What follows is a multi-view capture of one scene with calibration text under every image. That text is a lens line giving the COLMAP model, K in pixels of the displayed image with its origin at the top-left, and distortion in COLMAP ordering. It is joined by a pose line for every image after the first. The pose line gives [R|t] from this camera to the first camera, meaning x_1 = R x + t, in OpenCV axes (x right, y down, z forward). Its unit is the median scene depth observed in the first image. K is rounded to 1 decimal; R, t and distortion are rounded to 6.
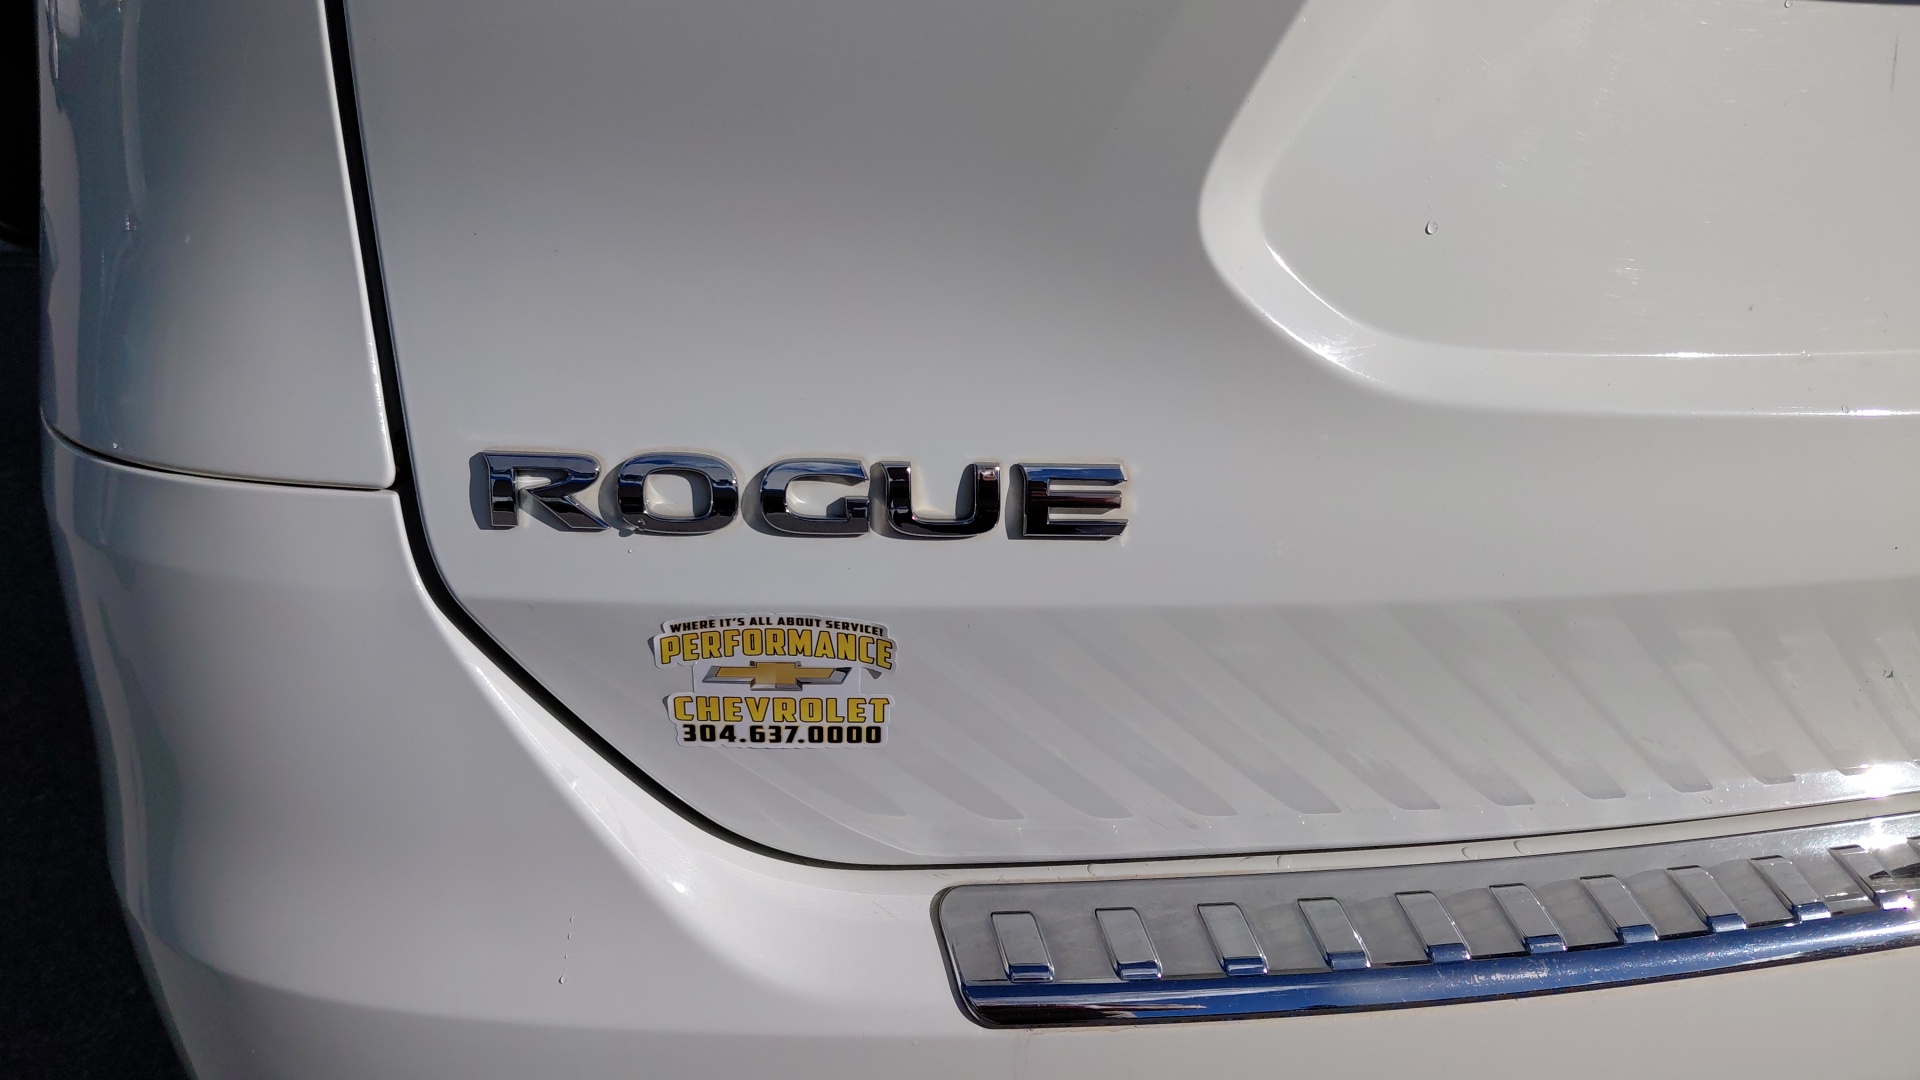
lens RADIAL K [[1471.0, 0, 968.0], [0, 1471.0, 541.8], [0, 0, 1]] dist [0.036304, -0.075724]
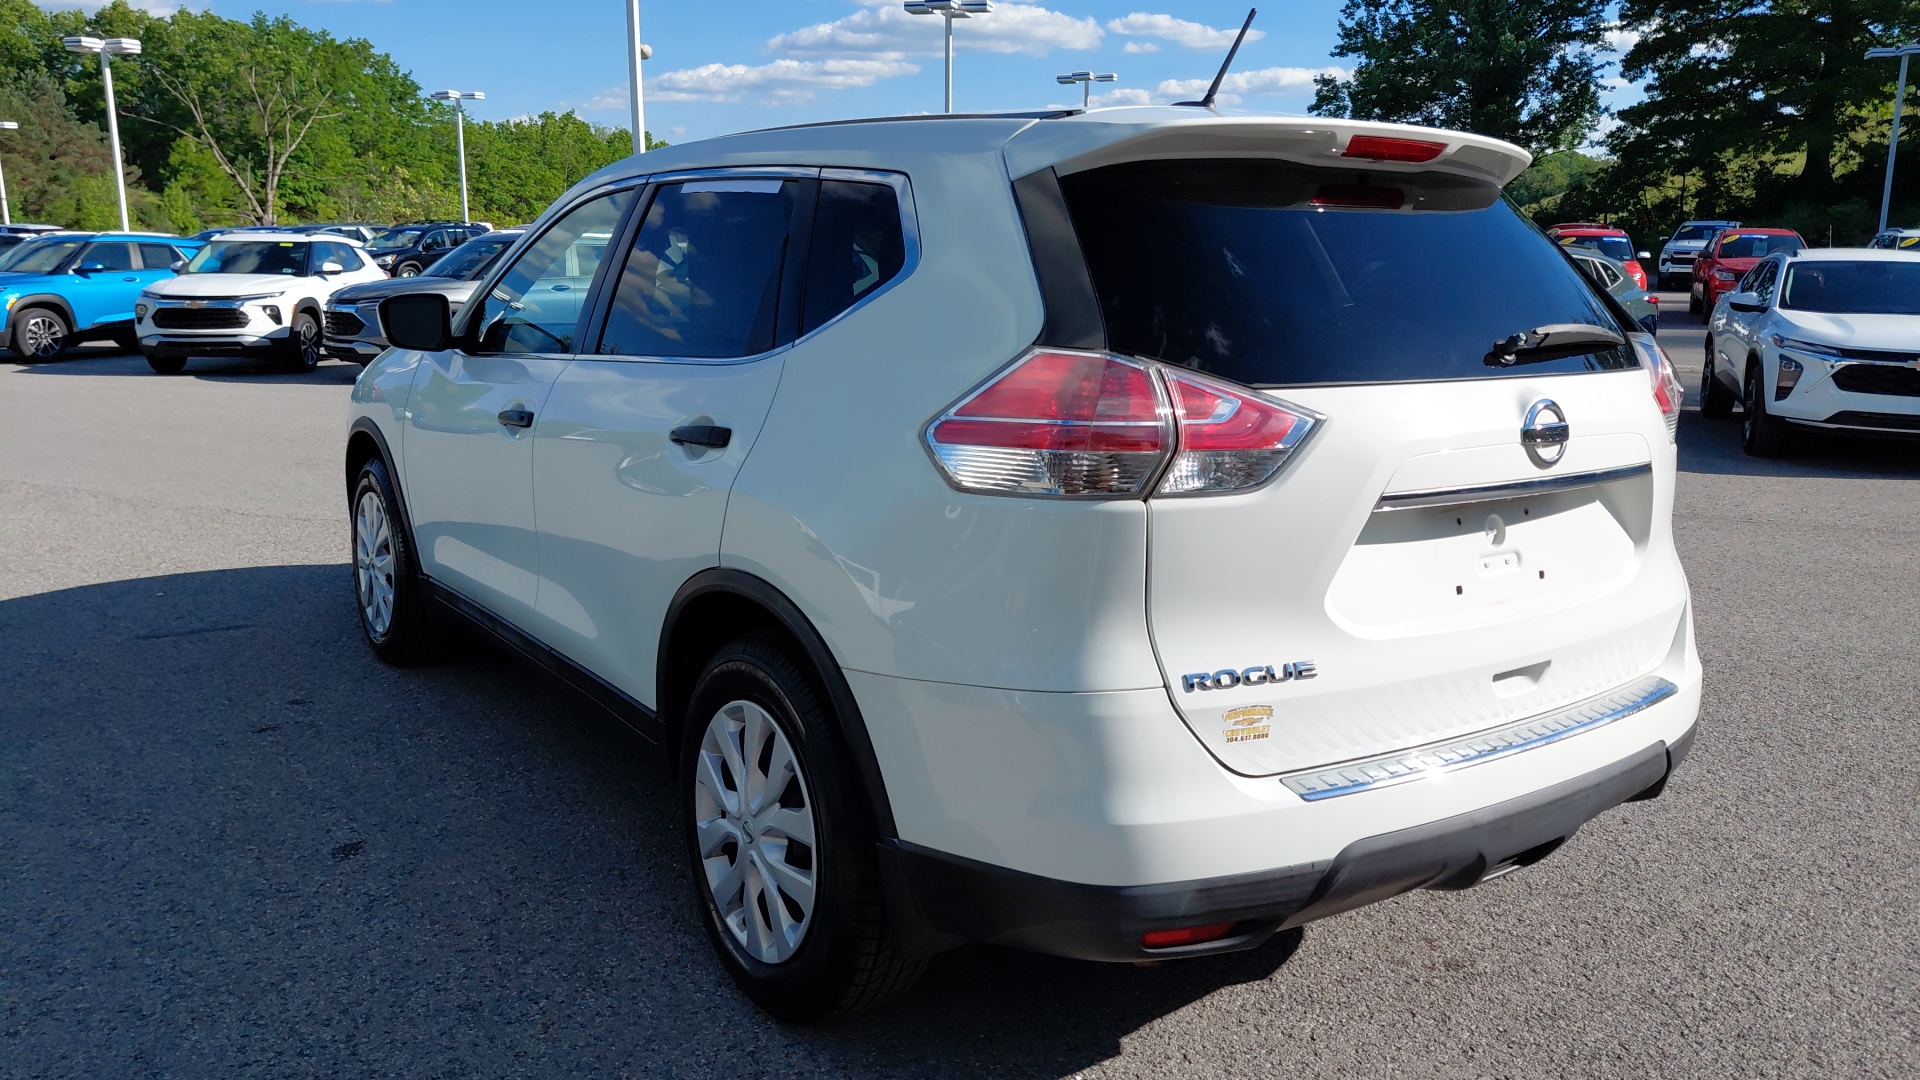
lens RADIAL K [[1471.0, 0, 948.9], [0, 1471.0, 511.2], [0, 0, 1]] dist [0.036304, -0.075724]
pose [[0.938830, -0.085475, 0.333605, -2.295506], [0.164127, 0.962672, -0.215234, 0.280963], [-0.302755, 0.256822, 0.917814, -2.738789]]
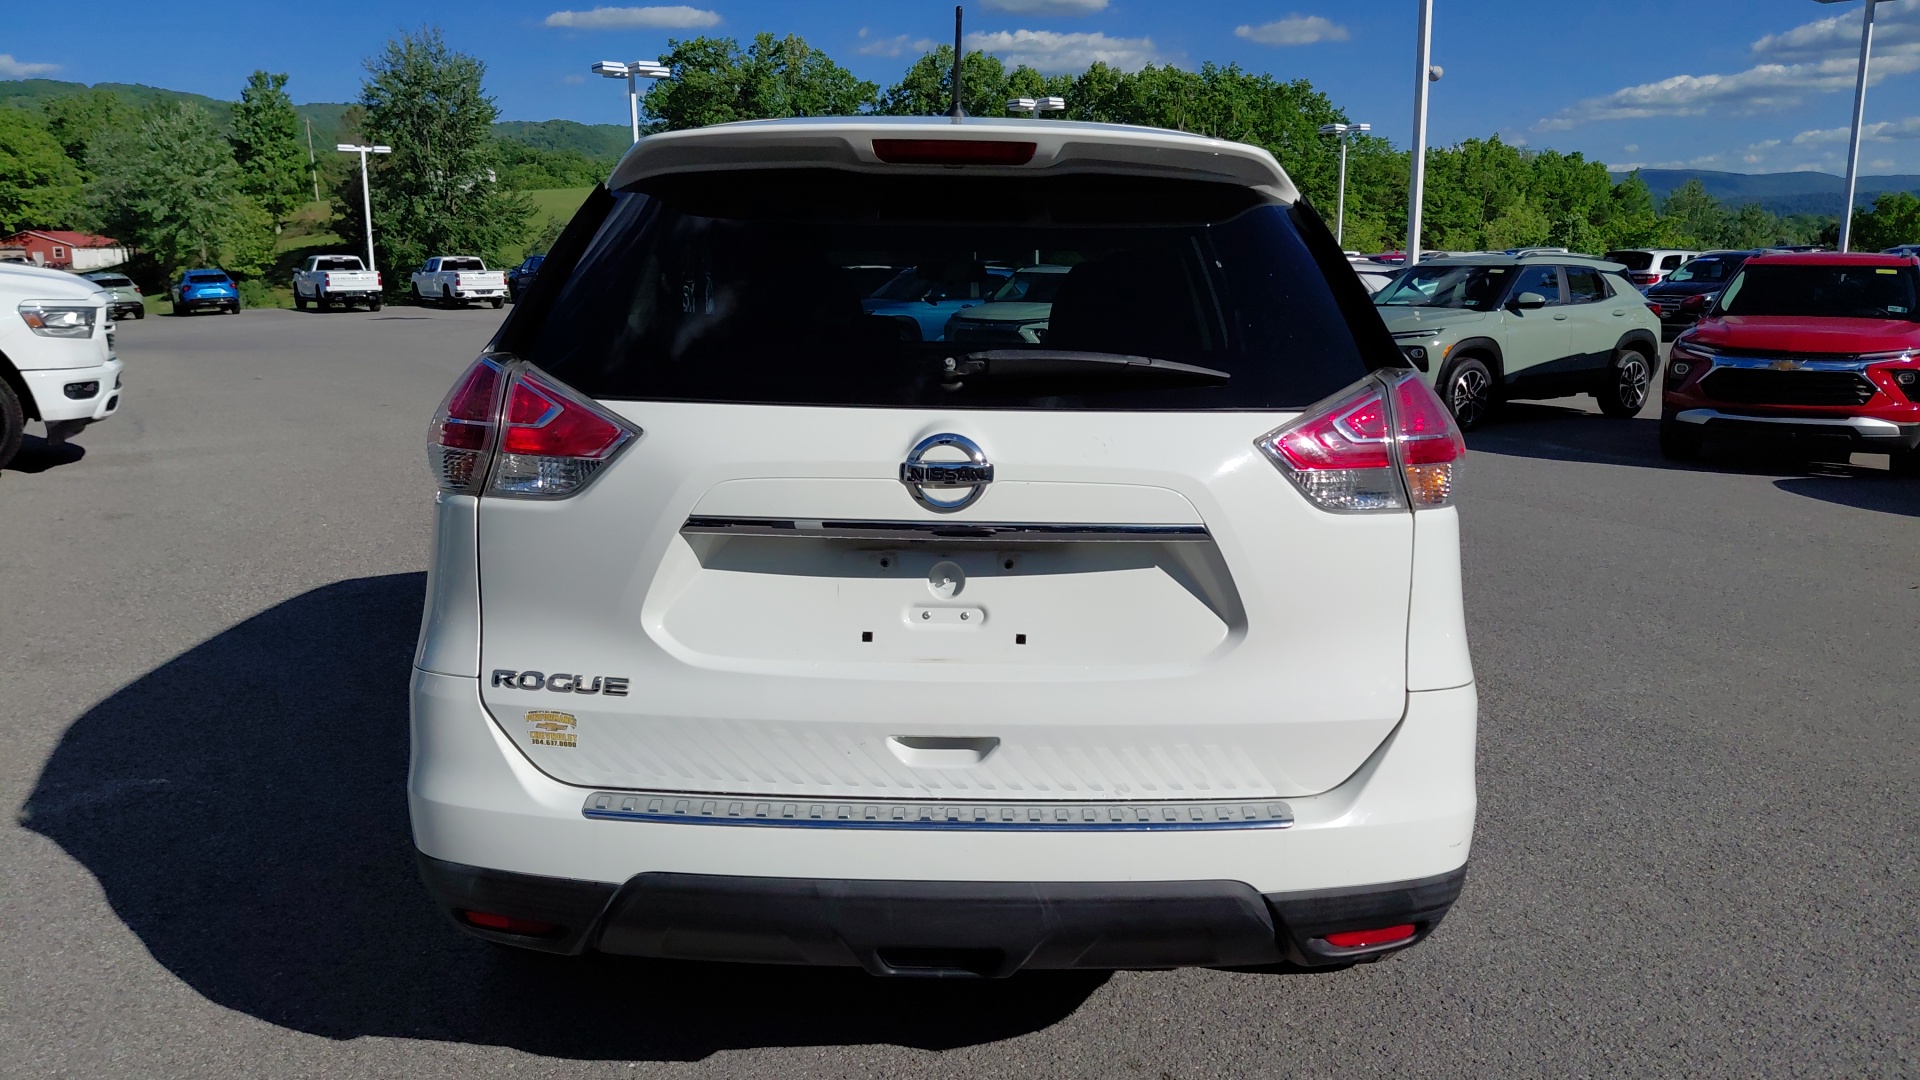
lens RADIAL K [[1471.0, 0, 972.1], [0, 1471.0, 524.0], [0, 0, 1]] dist [0.036304, -0.075724]
pose [[0.963780, 0.014407, -0.266309, 2.180562], [-0.083843, 0.964281, -0.251262, 0.501812], [0.253176, 0.264489, 0.930563, -2.810219]]
